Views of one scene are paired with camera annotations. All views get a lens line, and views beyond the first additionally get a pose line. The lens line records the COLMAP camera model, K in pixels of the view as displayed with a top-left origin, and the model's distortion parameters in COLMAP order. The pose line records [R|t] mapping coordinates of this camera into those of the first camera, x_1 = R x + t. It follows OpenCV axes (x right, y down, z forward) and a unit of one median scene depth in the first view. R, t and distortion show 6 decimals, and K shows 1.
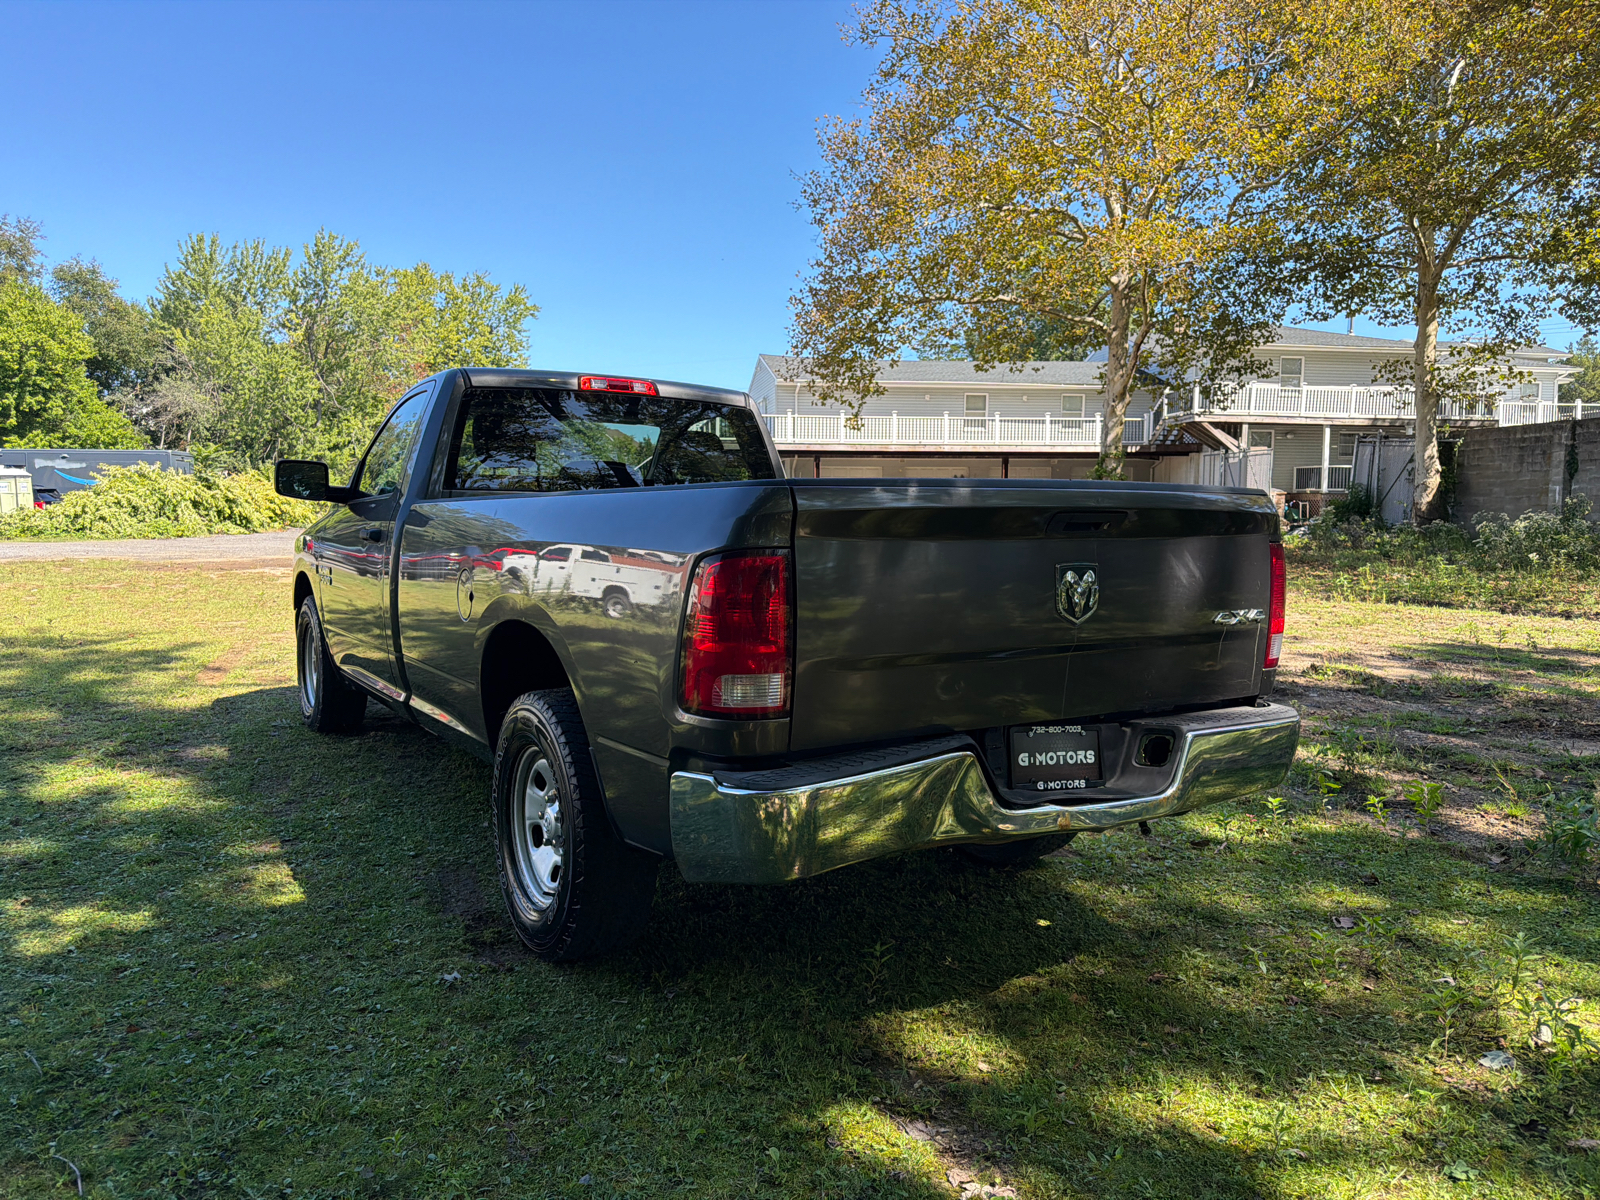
lens RADIAL K [[1123.8, 0, 806.8], [0, 1123.8, 600.2], [0, 0, 1]] dist [0.026771, -0.050625]
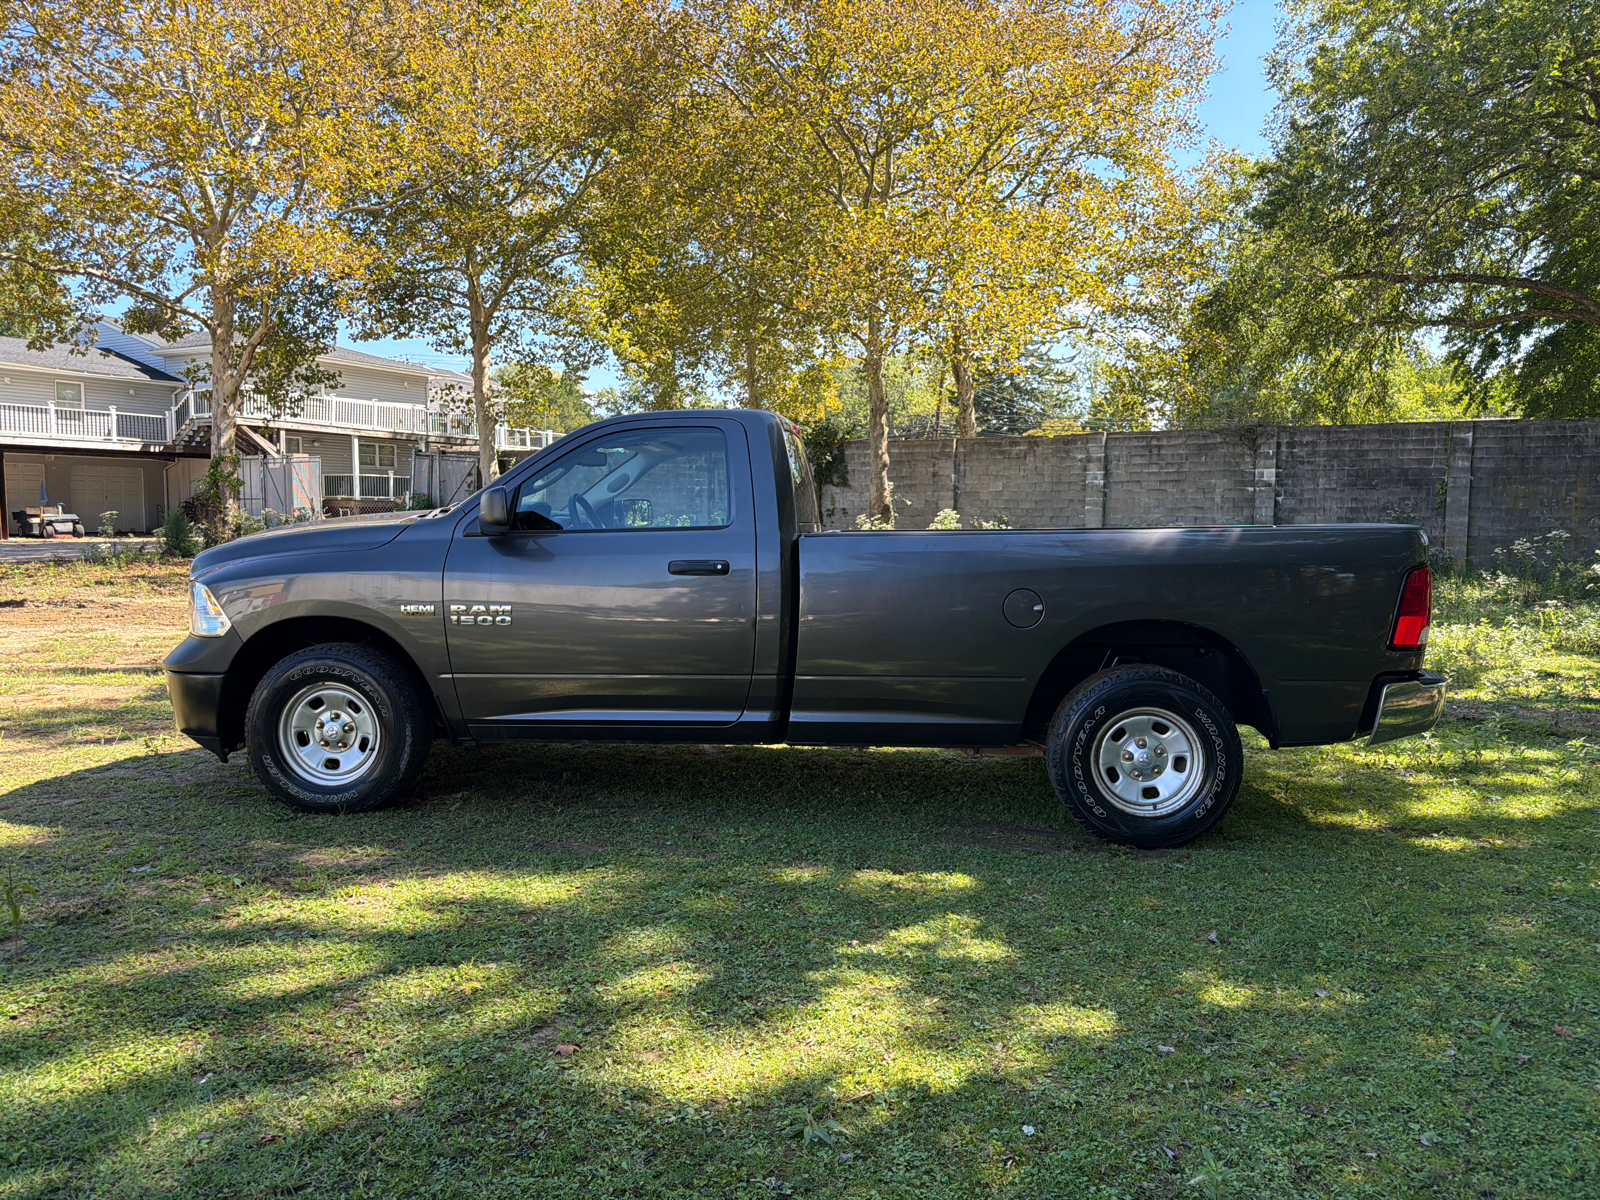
lens RADIAL K [[1109.8, 0, 800.0], [0, 1109.8, 600.0], [0, 0, 1]] dist [0.073271, -0.093796]
pose [[0.600904, -0.058577, 0.797172, -0.165002], [0.060390, 0.997788, 0.027797, -0.007187], [-0.797037, 0.031438, 0.603112, 0.048643]]
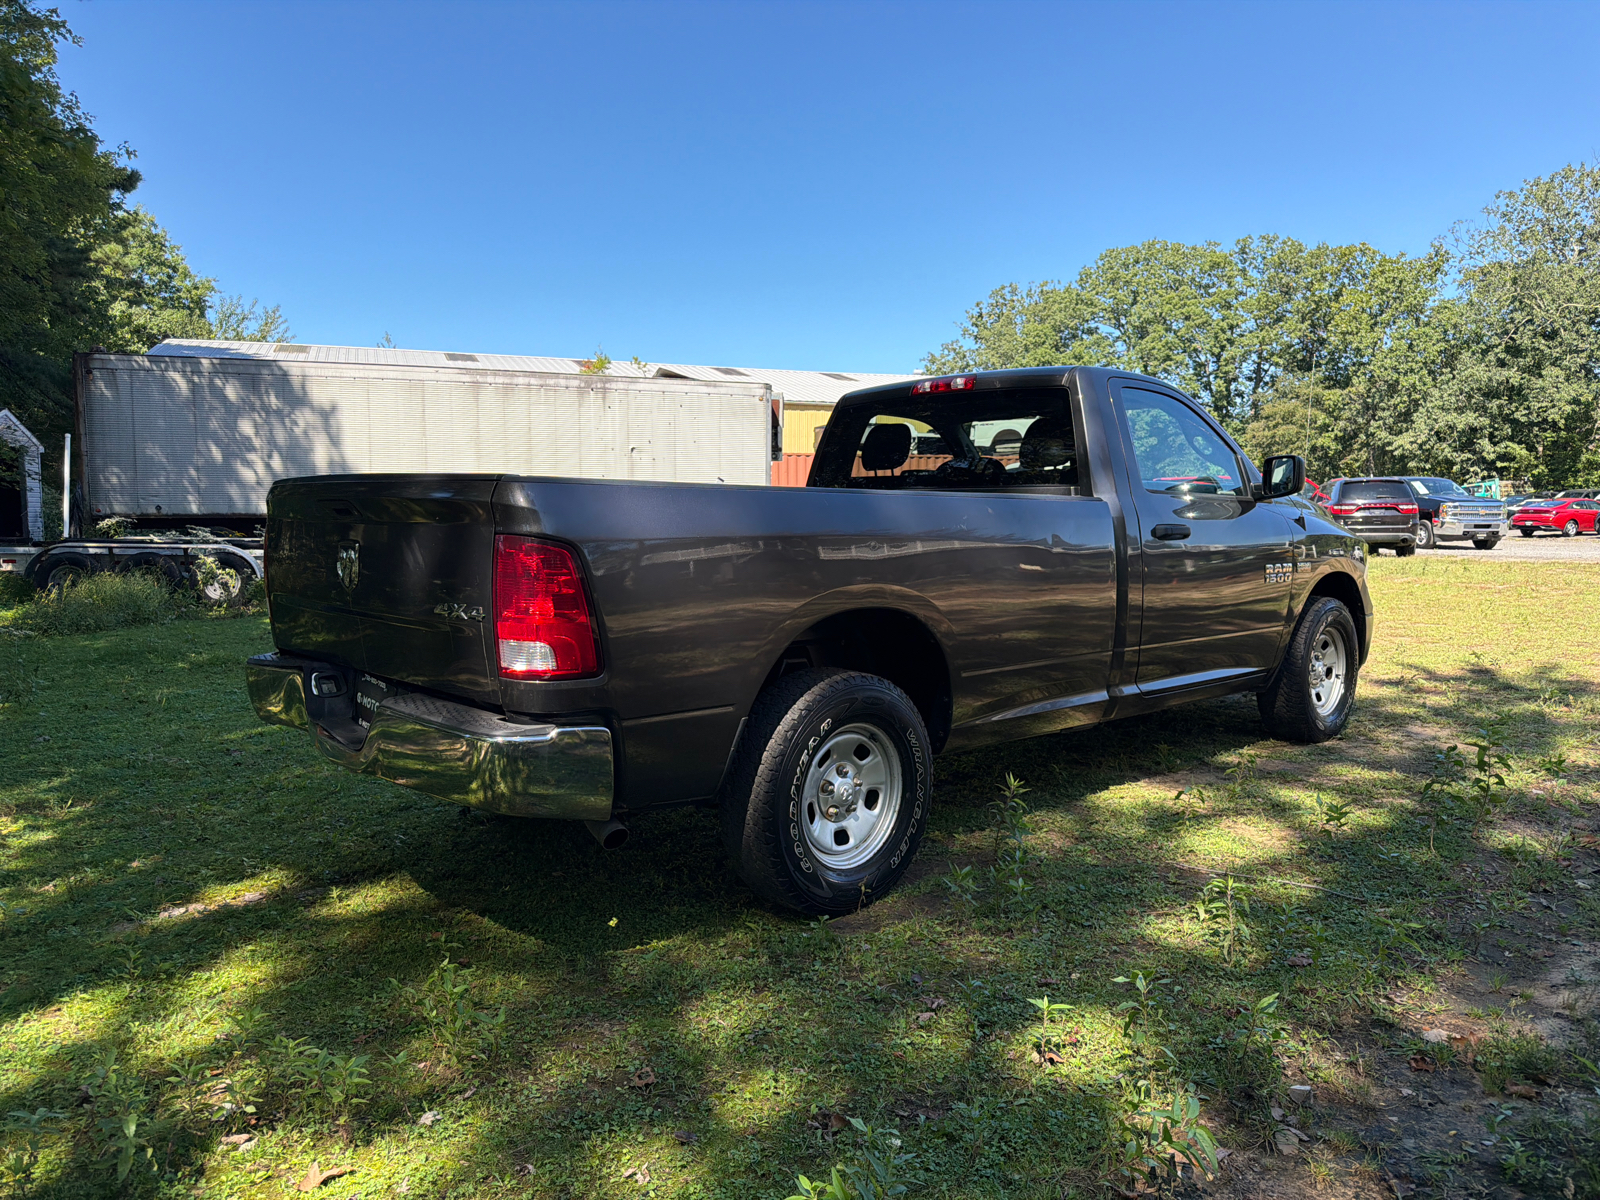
lens RADIAL K [[1140.5, 0, 821.8], [0, 1140.5, 604.3], [0, 0, 1]] dist [0.004965, -0.001336]
pose [[0.183611, 0.069416, -0.980545, 0.133700], [-0.071599, 0.995798, 0.057089, -0.006468], [0.980388, 0.059724, 0.187810, 0.108947]]
